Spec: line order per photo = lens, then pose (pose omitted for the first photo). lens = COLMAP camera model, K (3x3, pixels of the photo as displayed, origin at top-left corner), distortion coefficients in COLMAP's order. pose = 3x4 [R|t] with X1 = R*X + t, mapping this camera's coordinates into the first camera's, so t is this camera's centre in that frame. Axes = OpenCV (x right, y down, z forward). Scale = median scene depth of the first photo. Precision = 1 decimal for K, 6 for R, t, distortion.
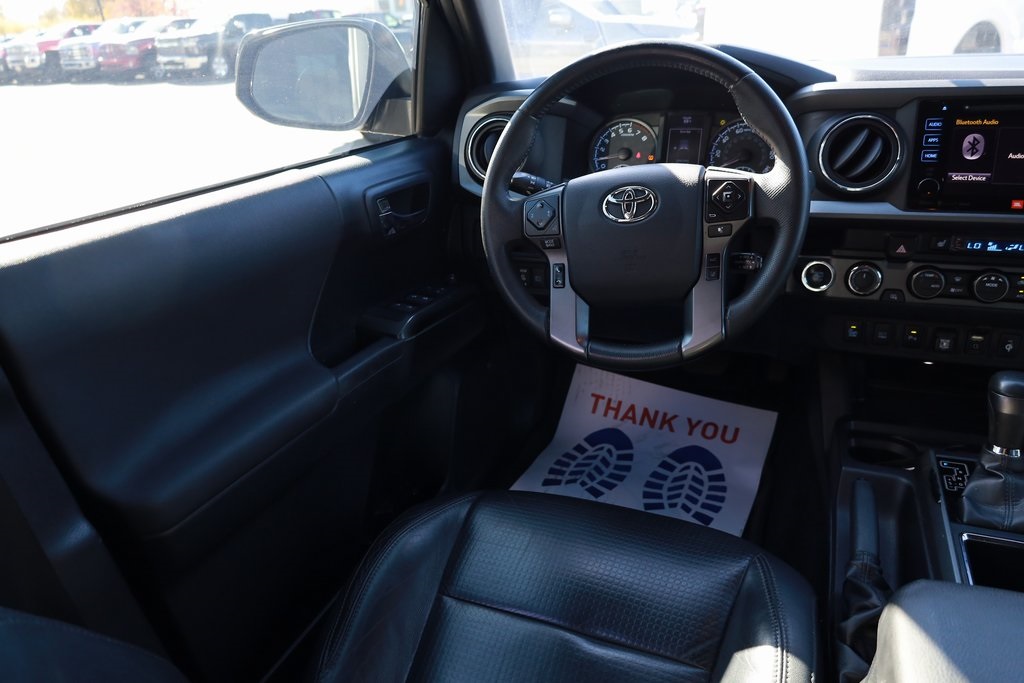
lens RADIAL K [[703.1, 0, 512.3], [0, 703.1, 344.1], [0, 0, 1]] dist [-0.017022, 0.003083]
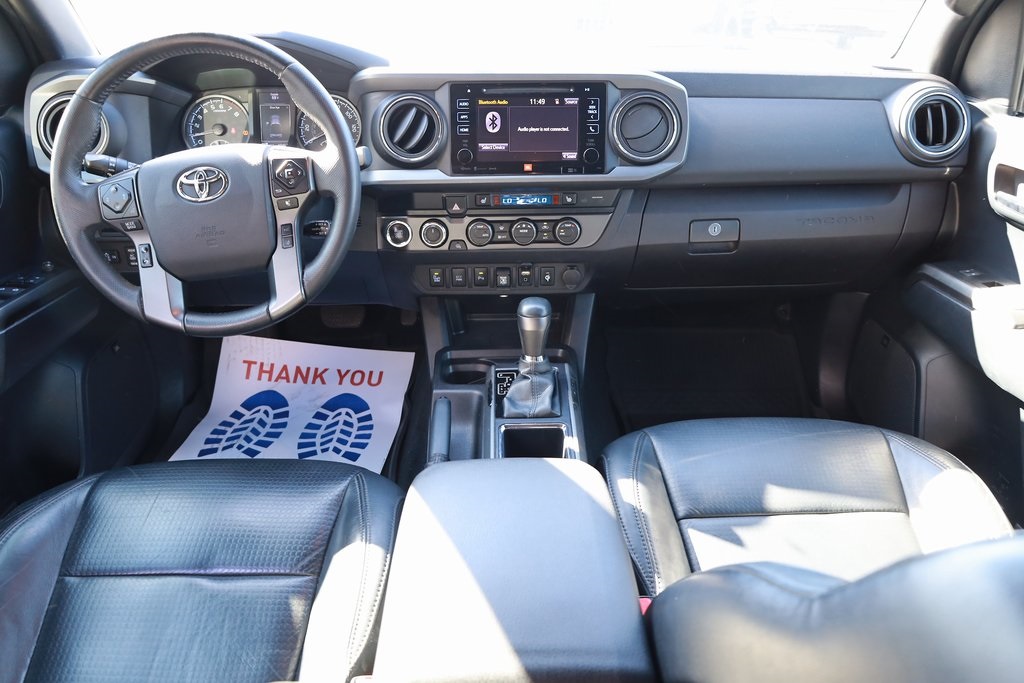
lens RADIAL K [[703.1, 0, 518.2], [0, 703.1, 346.6], [0, 0, 1]] dist [-0.017022, 0.003083]
pose [[0.910717, -0.142671, 0.387607, 0.139402], [0.116308, 0.989056, 0.090777, 0.006086], [-0.396316, -0.037590, 0.917344, -0.171136]]
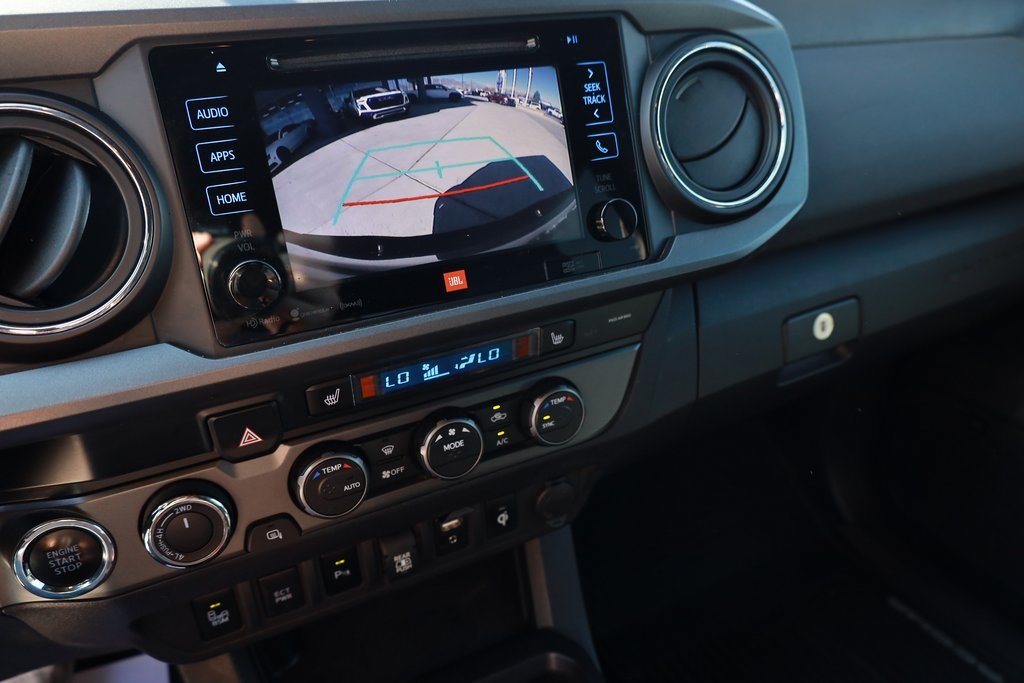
lens RADIAL K [[703.1, 0, 514.3], [0, 703.1, 344.7], [0, 0, 1]] dist [-0.017022, 0.003083]
pose [[0.655295, -0.300804, 0.692896, 0.382849], [0.302909, 0.944950, 0.123756, -0.180803], [-0.691978, 0.128788, 0.710338, 0.590275]]
